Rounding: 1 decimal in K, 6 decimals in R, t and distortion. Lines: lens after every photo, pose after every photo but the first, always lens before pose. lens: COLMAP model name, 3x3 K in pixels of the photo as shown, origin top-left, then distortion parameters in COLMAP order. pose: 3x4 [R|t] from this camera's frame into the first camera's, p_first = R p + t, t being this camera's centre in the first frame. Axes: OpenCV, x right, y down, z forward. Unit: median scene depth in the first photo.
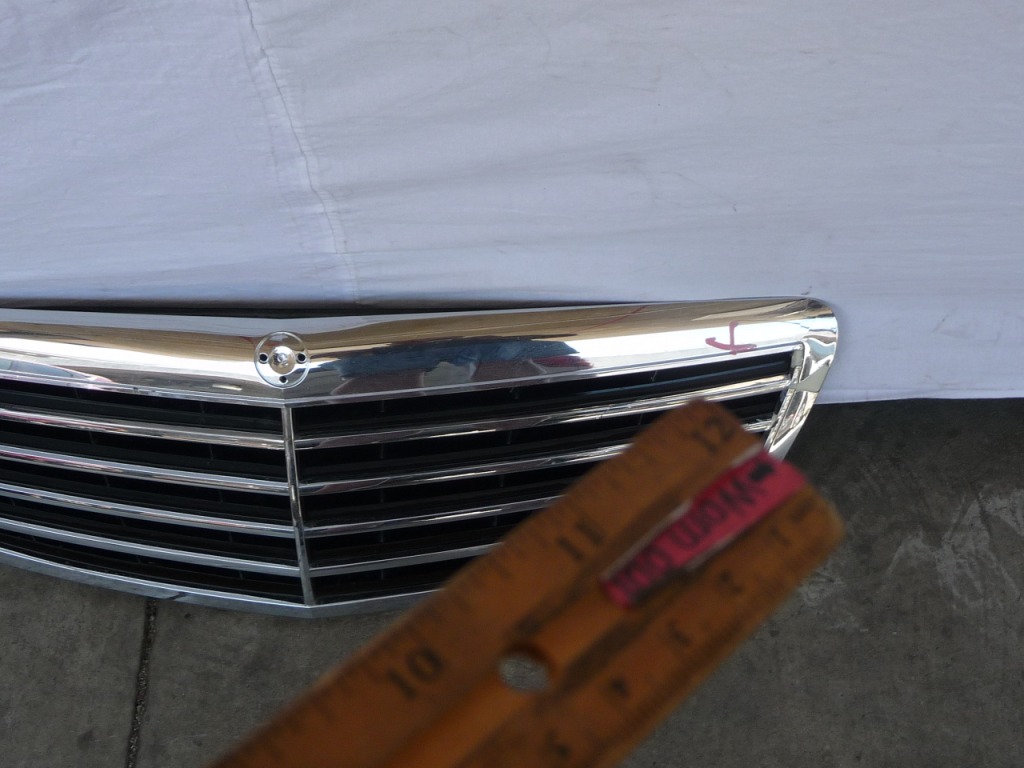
lens RADIAL K [[1350.5, 0, 477.9], [0, 1350.5, 383.2], [0, 0, 1]] dist [-0.026681, 0.007631]
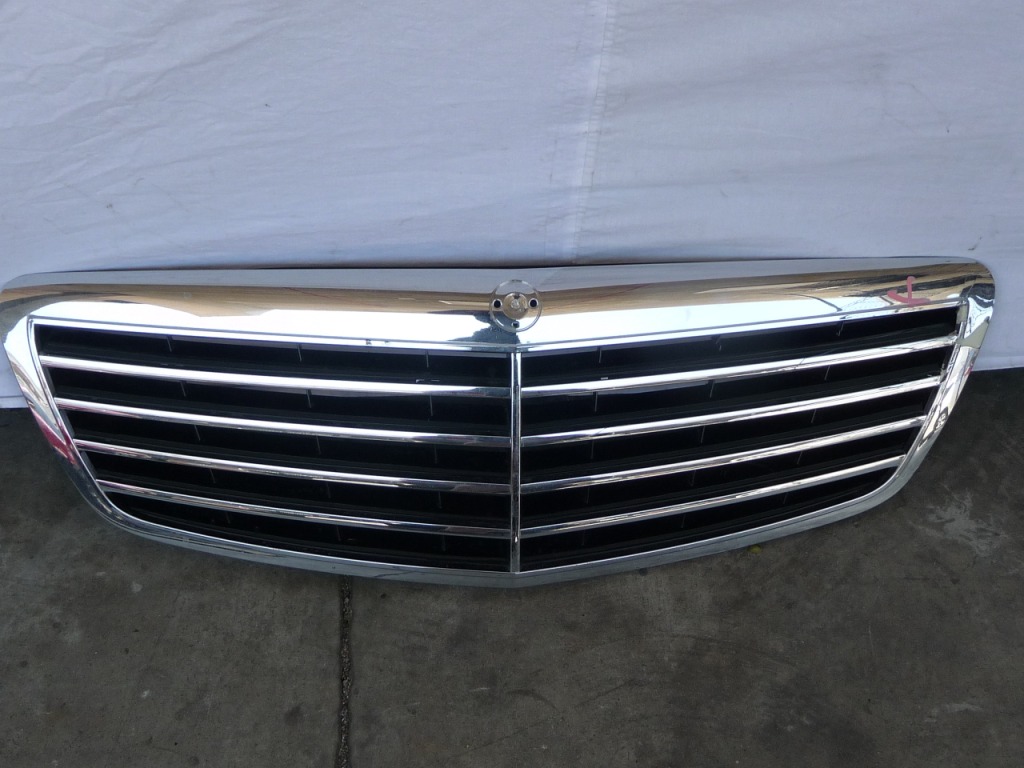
lens RADIAL K [[1315.8, 0, 511.9], [0, 1315.8, 413.9], [0, 0, 1]] dist [-0.020553, 0.013953]
pose [[0.991538, -0.014731, 0.128975, -0.251053], [0.039928, 0.979984, -0.195029, 0.239908], [-0.123521, 0.198528, 0.972280, 0.017577]]
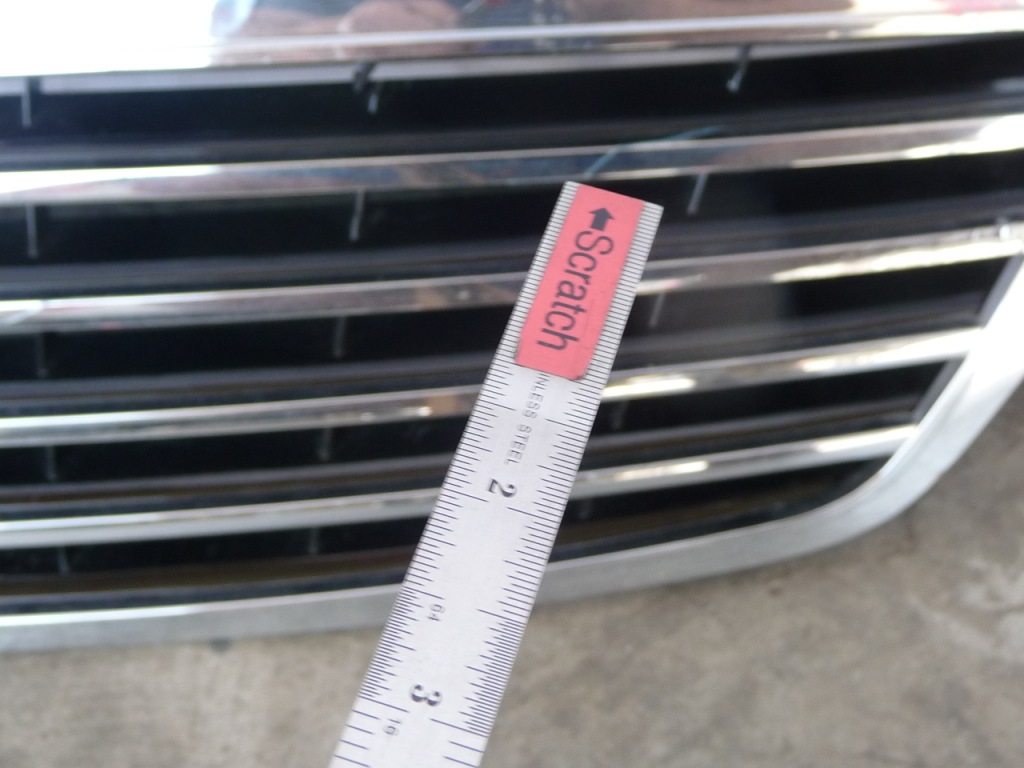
lens RADIAL K [[1350.5, 0, 477.9], [0, 1350.5, 383.2], [0, 0, 1]] dist [-0.026681, 0.007631]
pose [[0.996504, 0.078985, -0.027232, 0.065126], [-0.079883, 0.996237, -0.033619, 0.090658], [0.024474, 0.035677, 0.999064, 0.580232]]
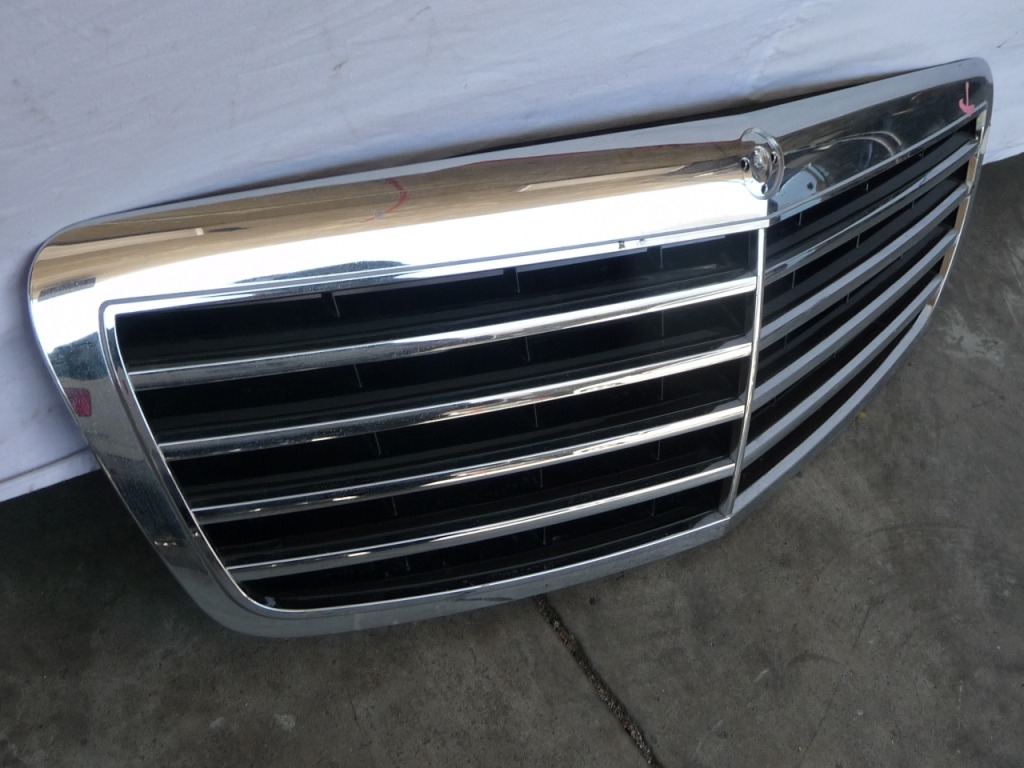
lens RADIAL K [[1315.8, 0, 511.9], [0, 1315.8, 413.9], [0, 0, 1]] dist [-0.020553, 0.013953]
pose [[0.674034, -0.251953, 0.694404, -0.714930], [0.313786, 0.948667, 0.039627, 0.040140], [-0.668742, 0.191185, 0.718493, 0.527224]]
